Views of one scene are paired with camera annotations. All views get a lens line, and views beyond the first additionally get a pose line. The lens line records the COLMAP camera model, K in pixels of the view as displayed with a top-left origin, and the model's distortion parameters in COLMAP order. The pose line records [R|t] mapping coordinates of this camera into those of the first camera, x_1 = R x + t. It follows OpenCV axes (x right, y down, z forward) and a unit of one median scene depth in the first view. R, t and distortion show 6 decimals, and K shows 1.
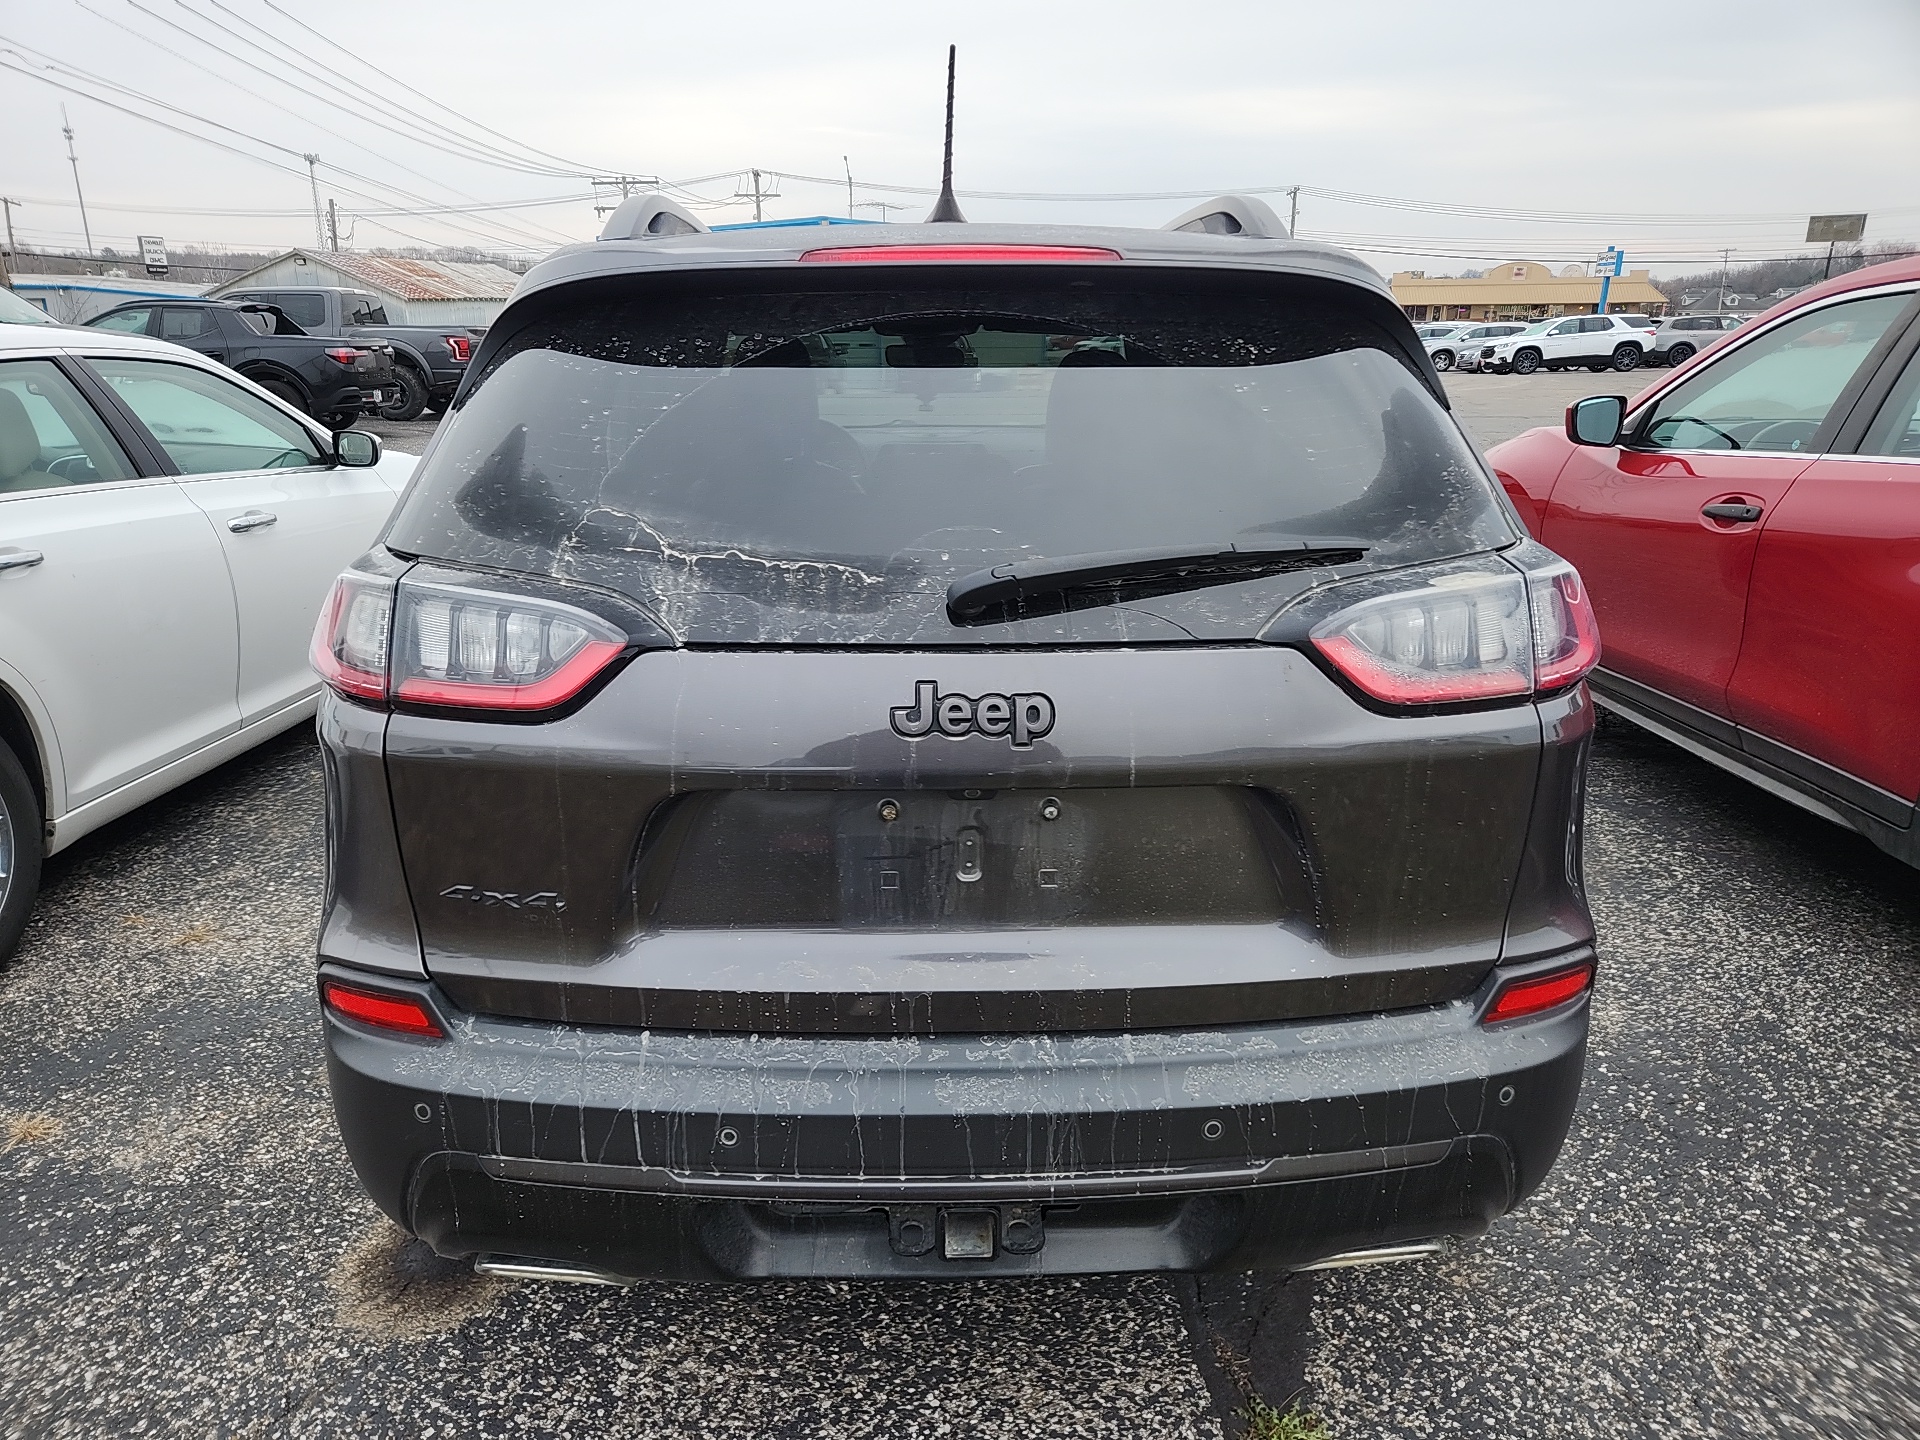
lens RADIAL K [[1277.3, 0, 960.0], [0, 1277.3, 720.0], [0, 0, 1]] dist [0.079334, -0.065918]
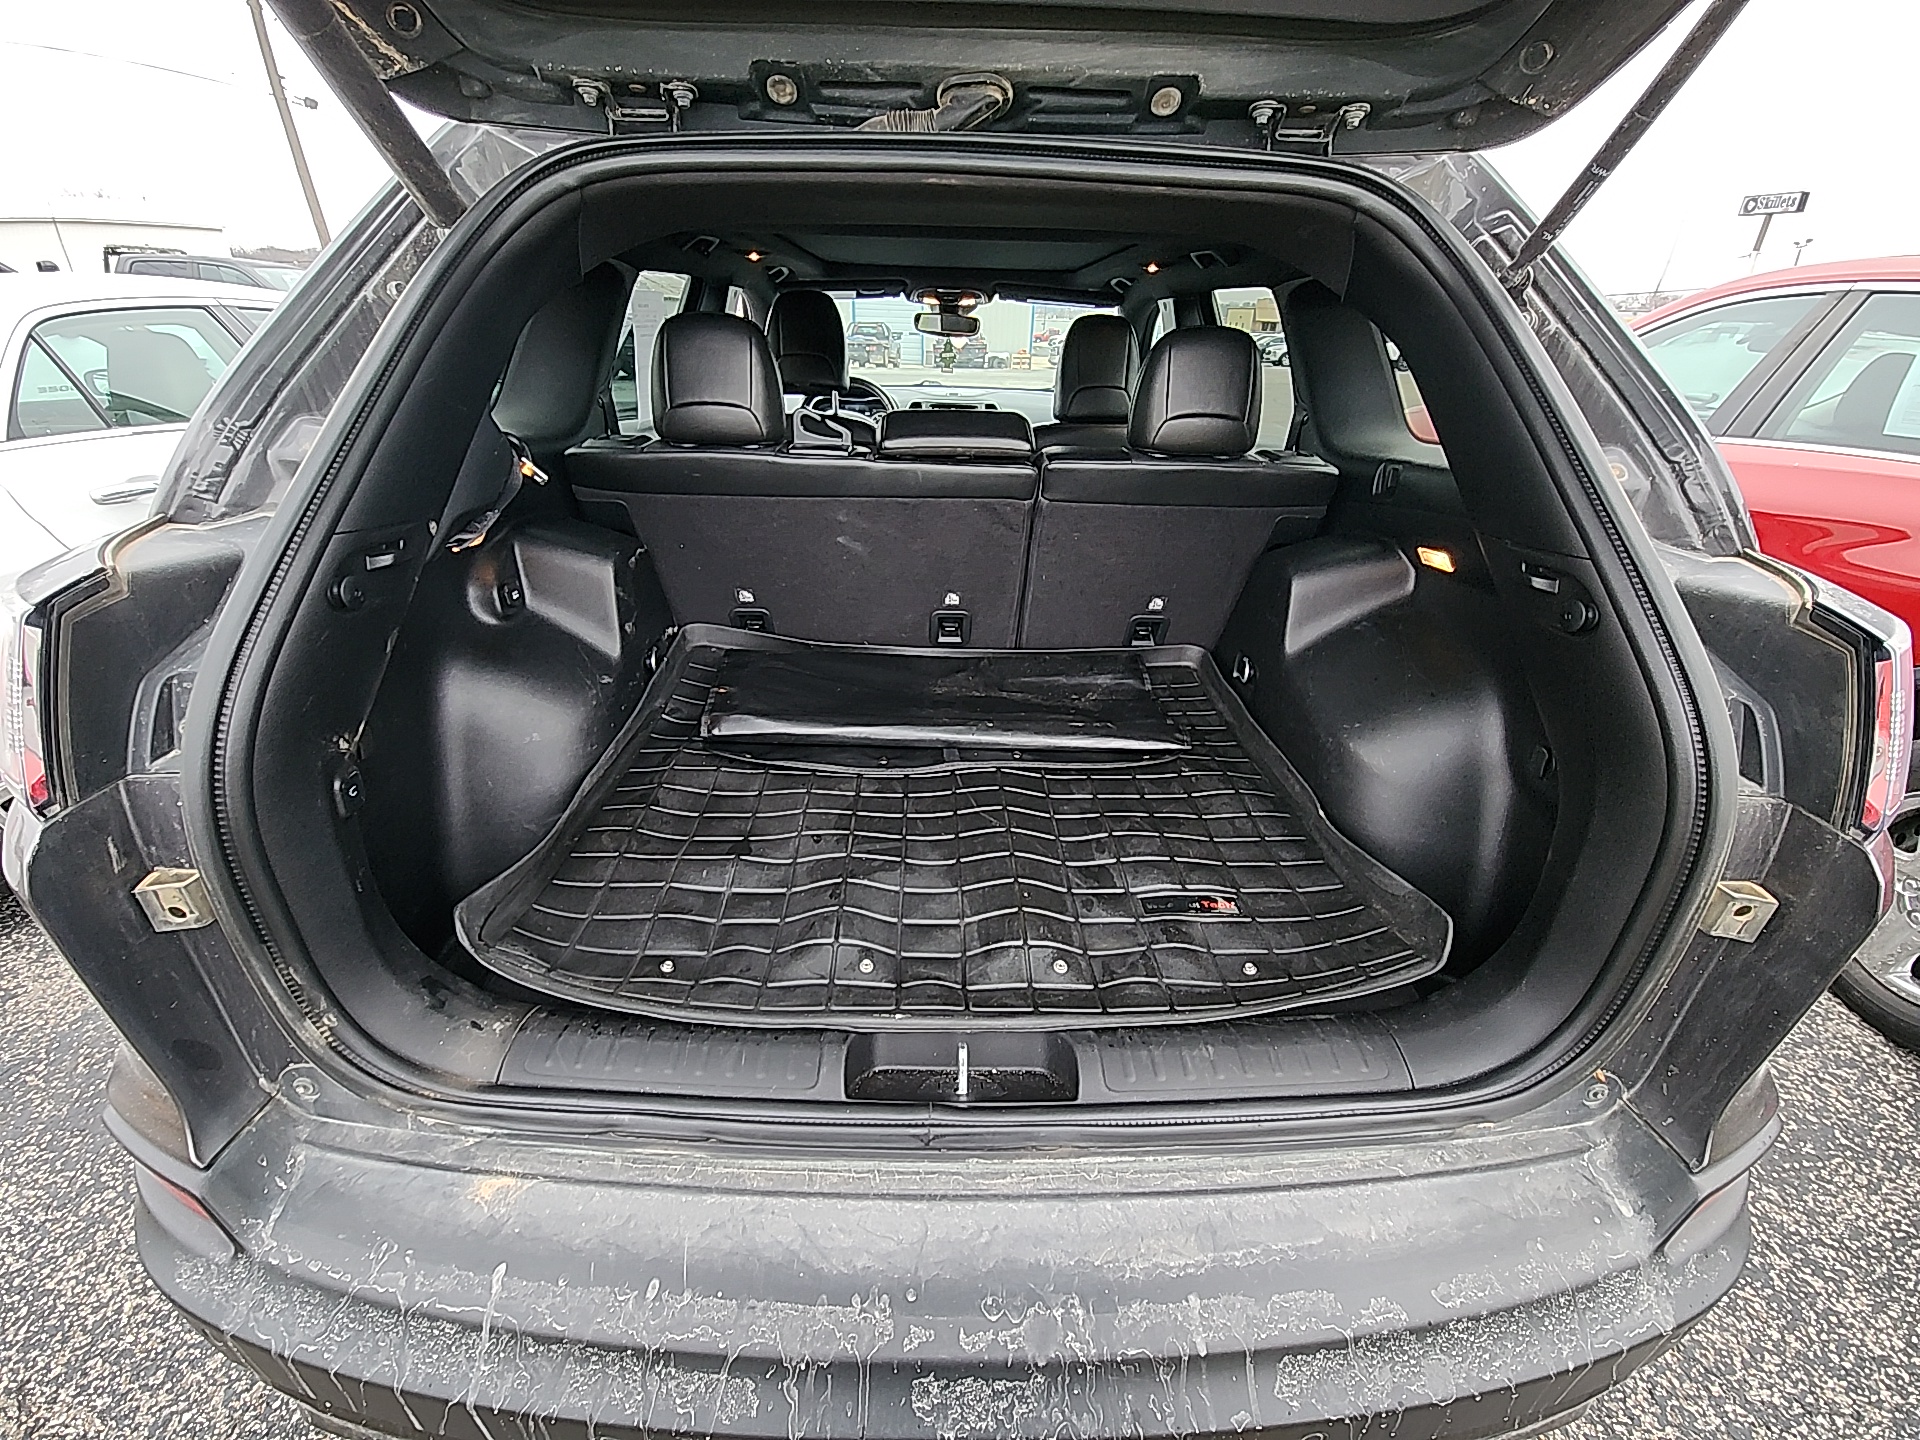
lens RADIAL K [[800.7, 0, 960.0], [0, 800.7, 720.0], [0, 0, 1]] dist [0.023497, -0.022477]
pose [[0.999384, 0.034318, -0.007379, -0.002395], [-0.032628, 0.985706, 0.165283, -0.095788], [0.012946, -0.164940, 0.986219, 0.468778]]
